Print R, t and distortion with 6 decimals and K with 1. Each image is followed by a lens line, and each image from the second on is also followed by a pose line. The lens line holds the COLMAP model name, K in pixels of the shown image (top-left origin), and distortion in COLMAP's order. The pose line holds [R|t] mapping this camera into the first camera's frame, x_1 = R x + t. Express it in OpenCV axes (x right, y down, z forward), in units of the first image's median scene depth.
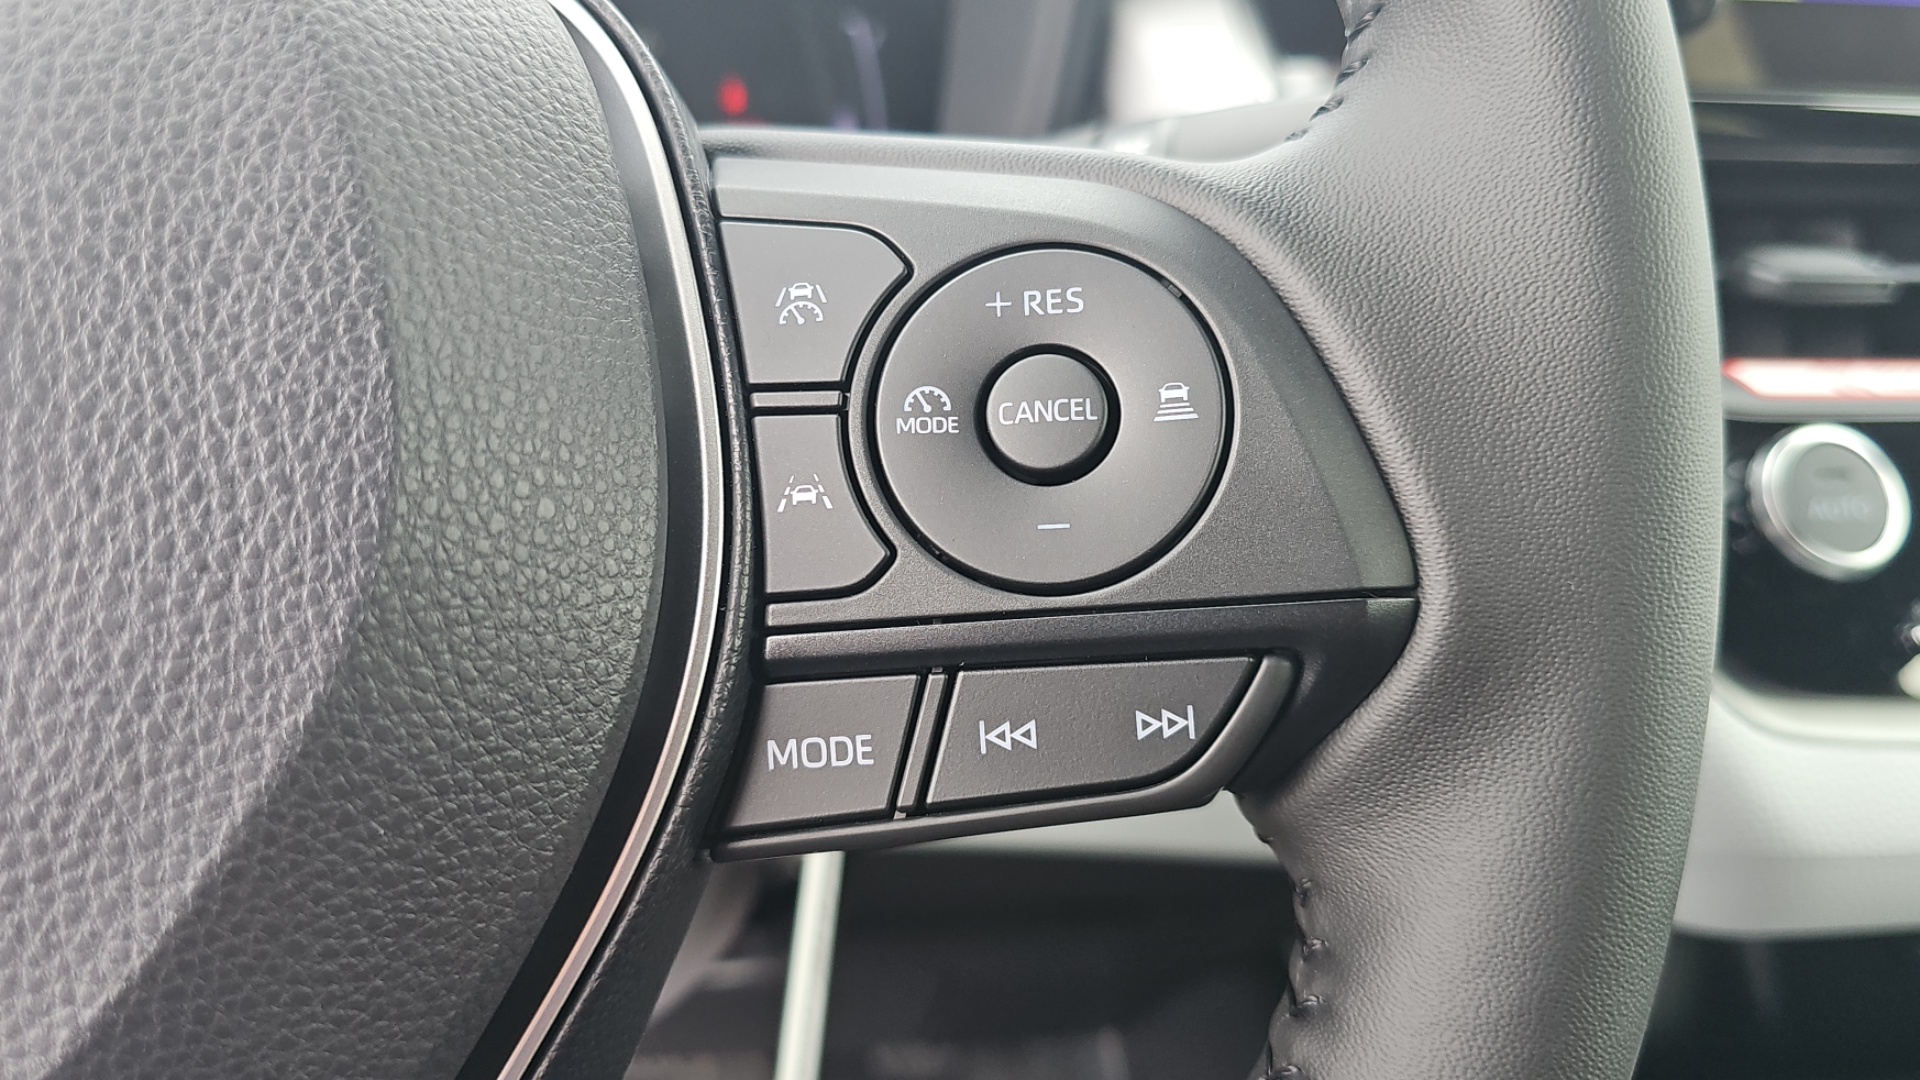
lens RADIAL K [[1444.4, 0, 966.2], [0, 1444.4, 522.4], [0, 0, 1]] dist [0.040719, -0.011174]
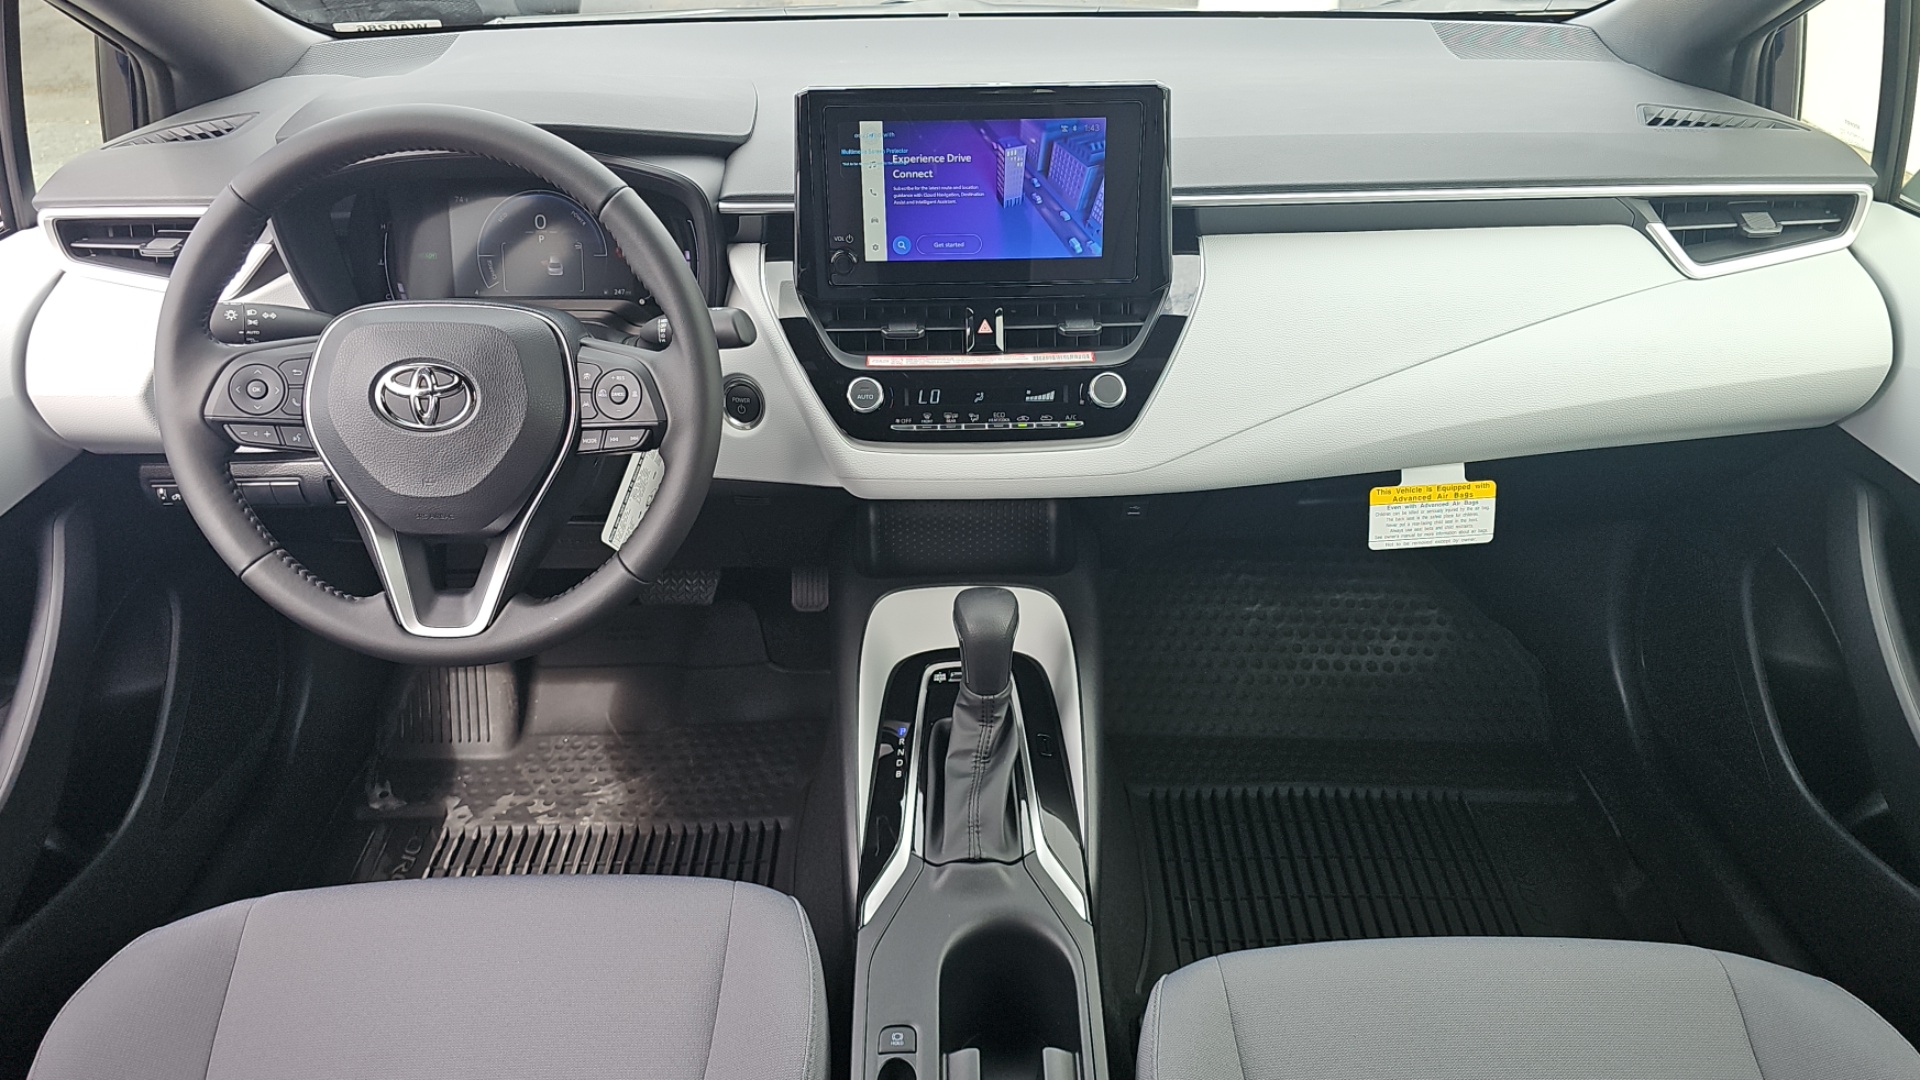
lens RADIAL K [[1444.4, 0, 966.2], [0, 1444.4, 522.4], [0, 0, 1]] dist [0.040719, -0.011174]
pose [[0.986448, 0.047077, -0.157177, 2.855696], [-0.017738, 0.982937, 0.183083, -0.781184], [0.163114, -0.177814, 0.970451, -5.663745]]
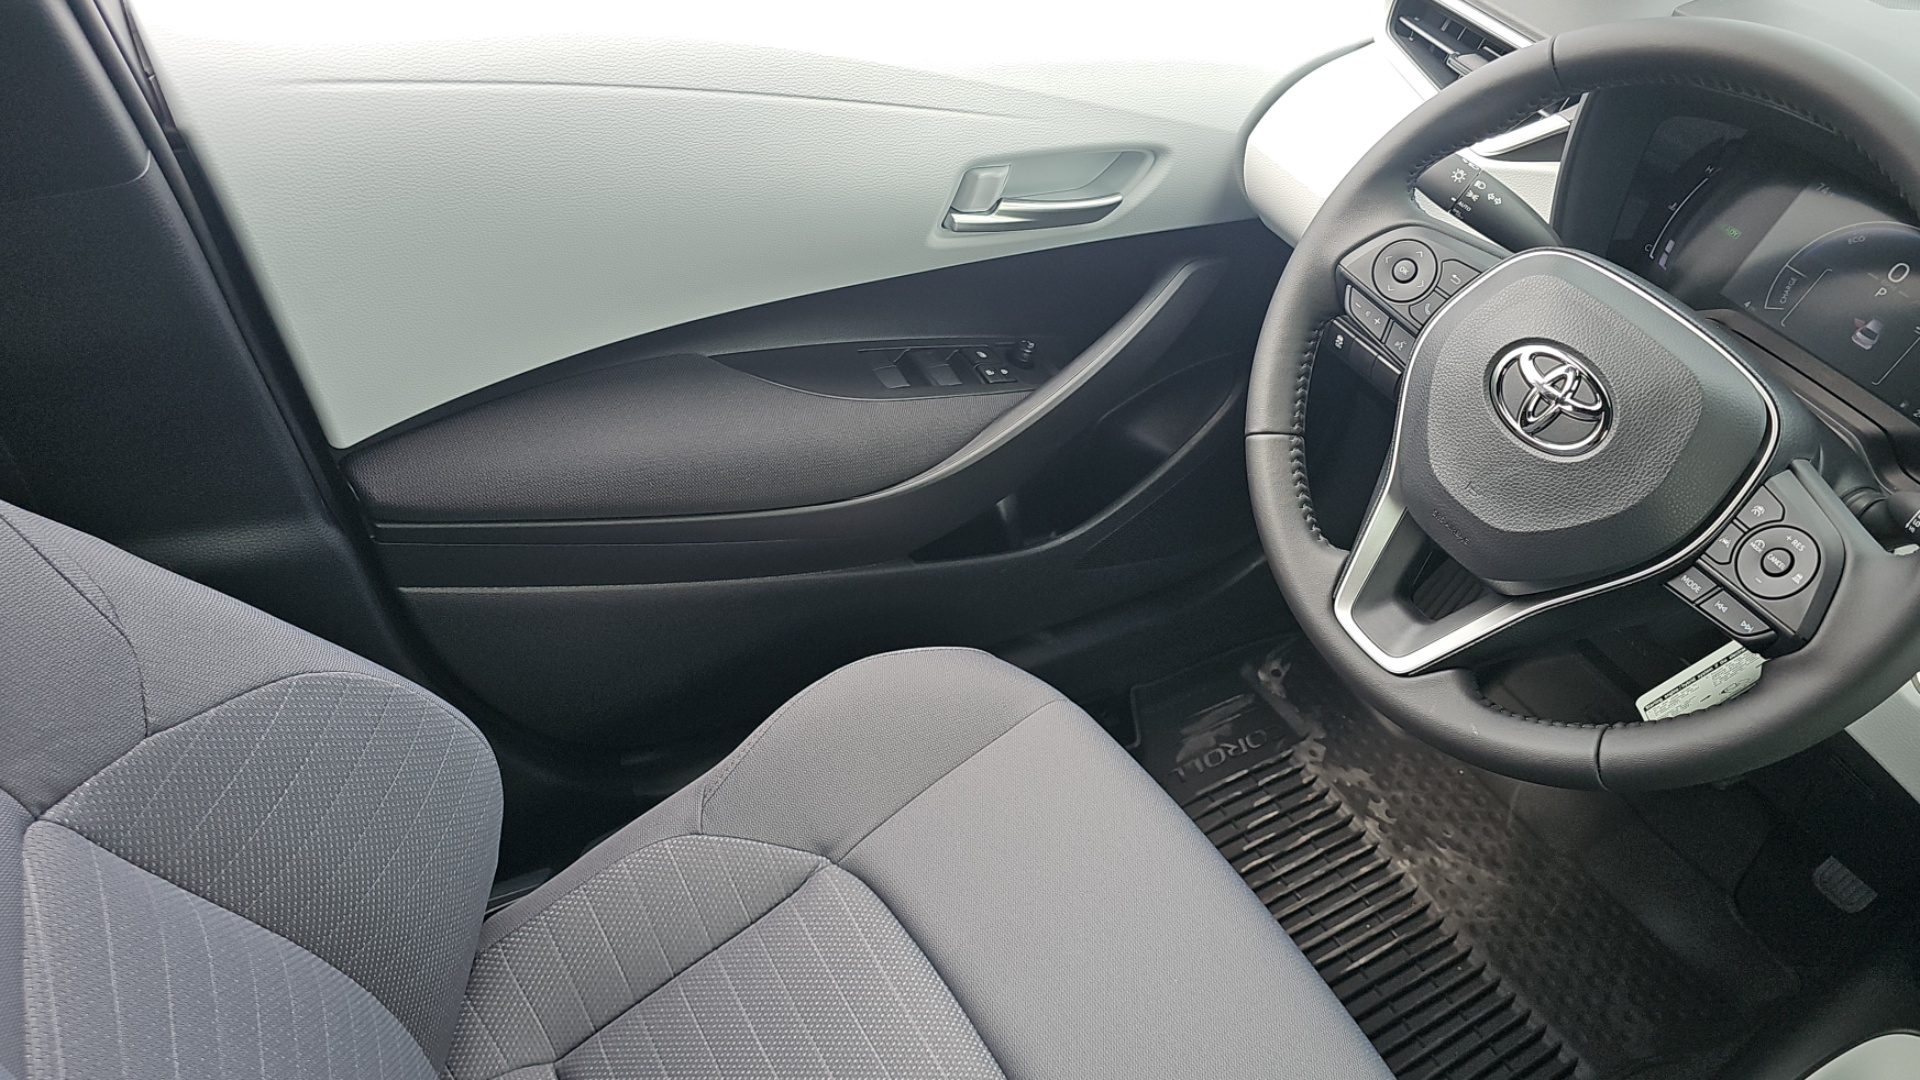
lens RADIAL K [[1444.4, 0, 966.2], [0, 1444.4, 522.4], [0, 0, 1]] dist [0.040719, -0.011174]
pose [[0.392671, 0.635557, -0.664739, 2.078313], [-0.460947, 0.761462, 0.455746, -1.114683], [0.795825, 0.127451, 0.591962, -3.887463]]
